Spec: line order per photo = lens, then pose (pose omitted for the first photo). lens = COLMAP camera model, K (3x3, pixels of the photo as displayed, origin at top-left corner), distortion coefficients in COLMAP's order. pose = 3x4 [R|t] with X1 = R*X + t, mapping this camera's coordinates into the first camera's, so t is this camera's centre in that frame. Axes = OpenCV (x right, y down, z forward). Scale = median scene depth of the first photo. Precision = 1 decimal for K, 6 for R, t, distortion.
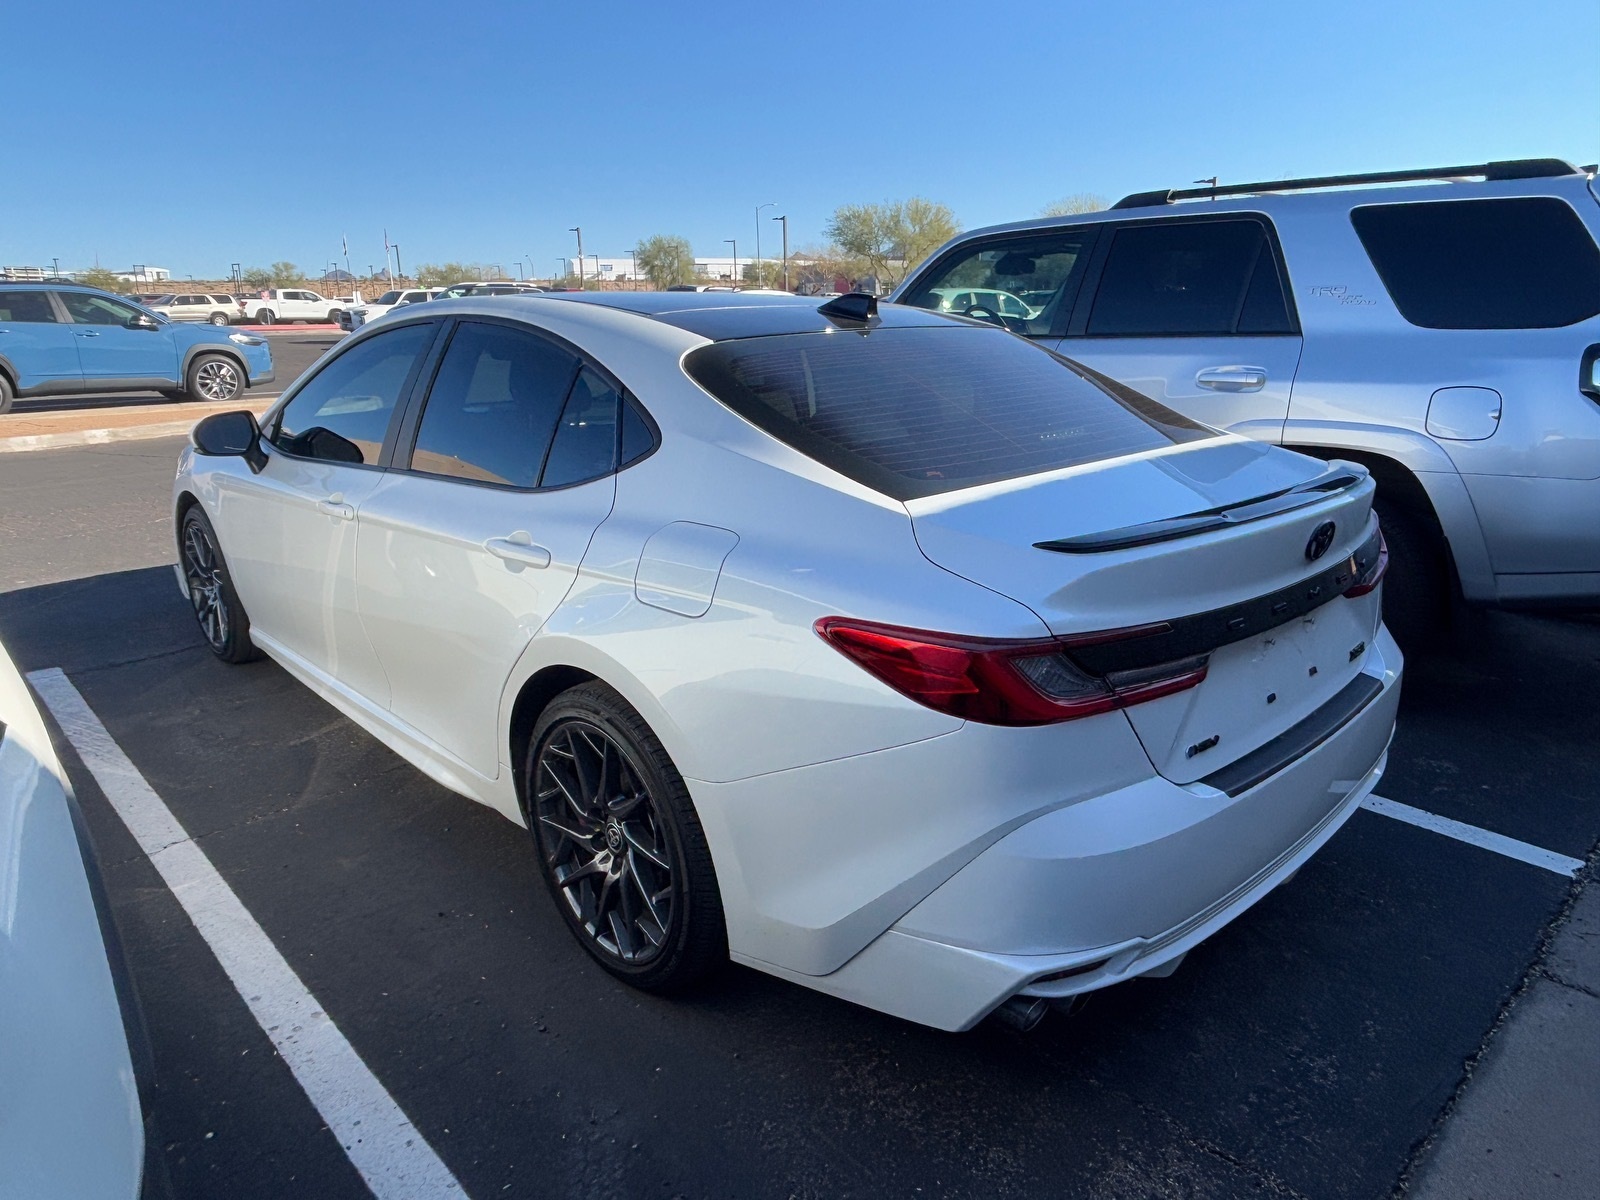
lens RADIAL K [[1002.3, 0, 800.0], [0, 1002.3, 600.0], [0, 0, 1]] dist [0.000312, 0.000227]
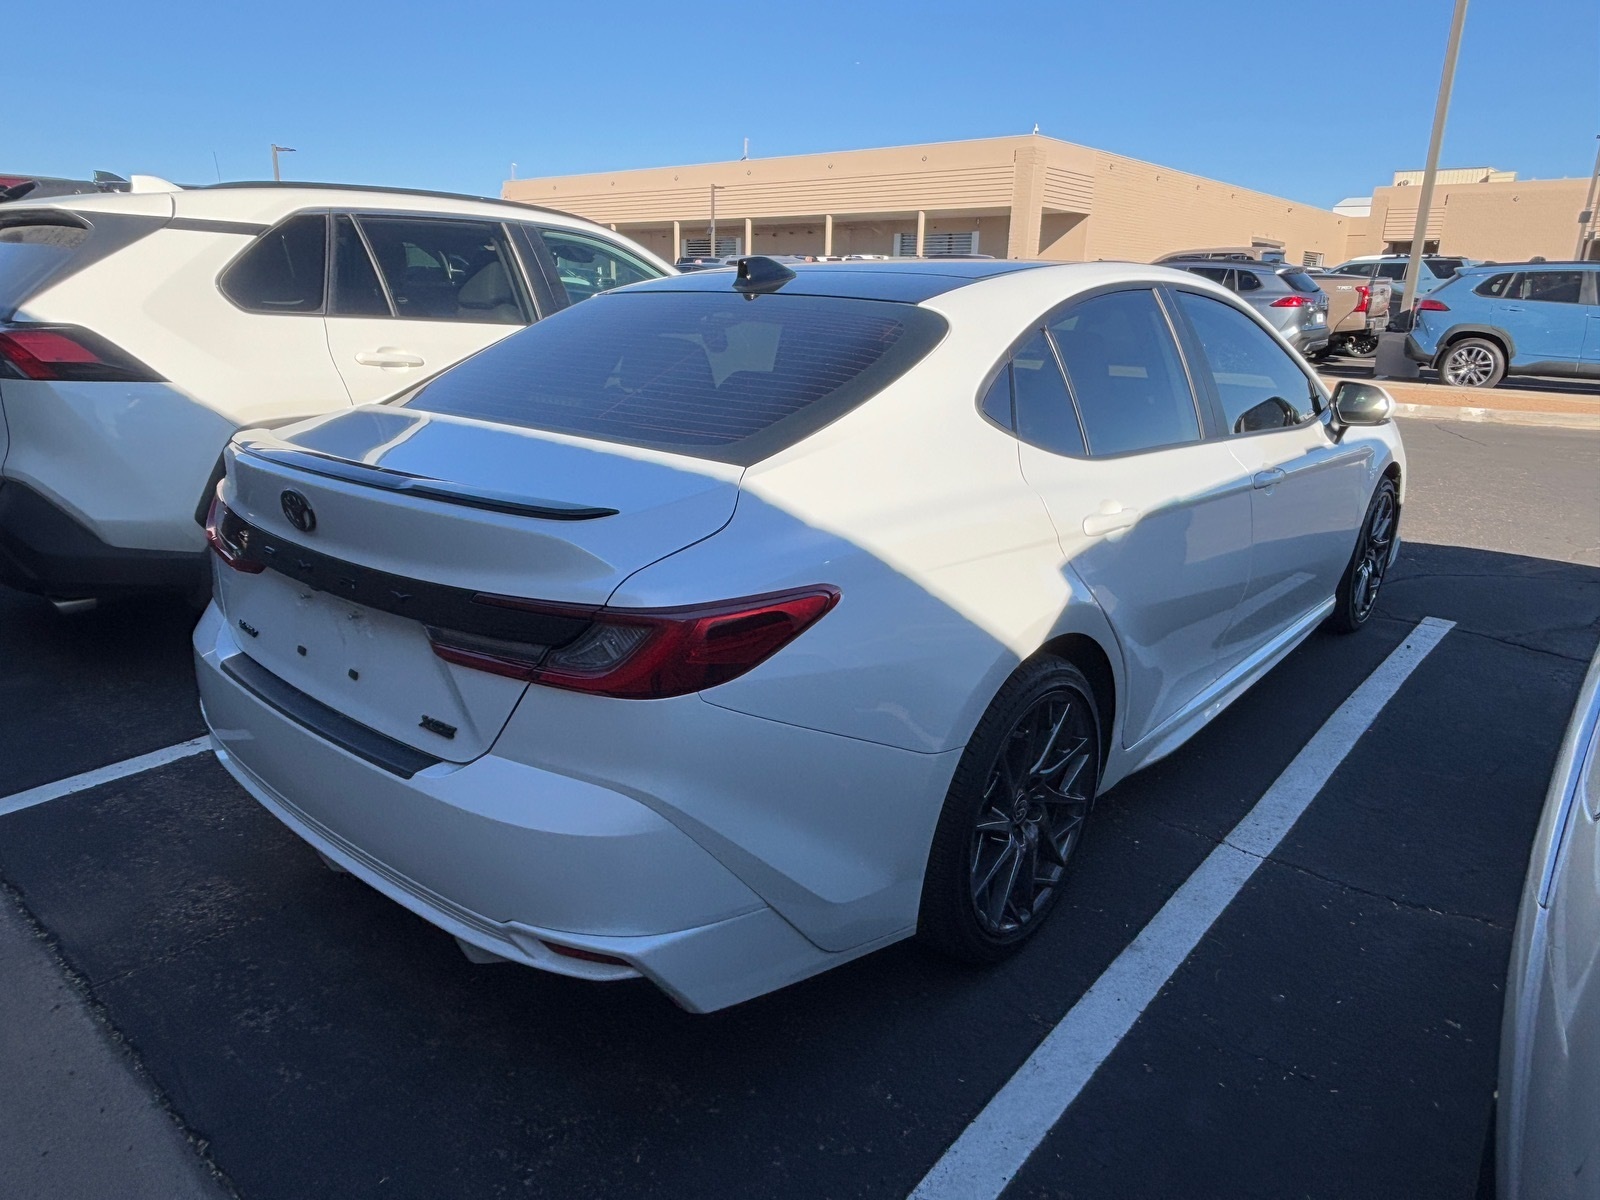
lens RADIAL K [[1002.3, 0, 800.0], [0, 1002.3, 600.0], [0, 0, 1]] dist [0.000312, 0.000227]
pose [[0.122299, 0.317338, -0.940393, 0.307982], [-0.303232, 0.914147, 0.269045, -0.078590], [0.945036, 0.252253, 0.208026, 0.262294]]
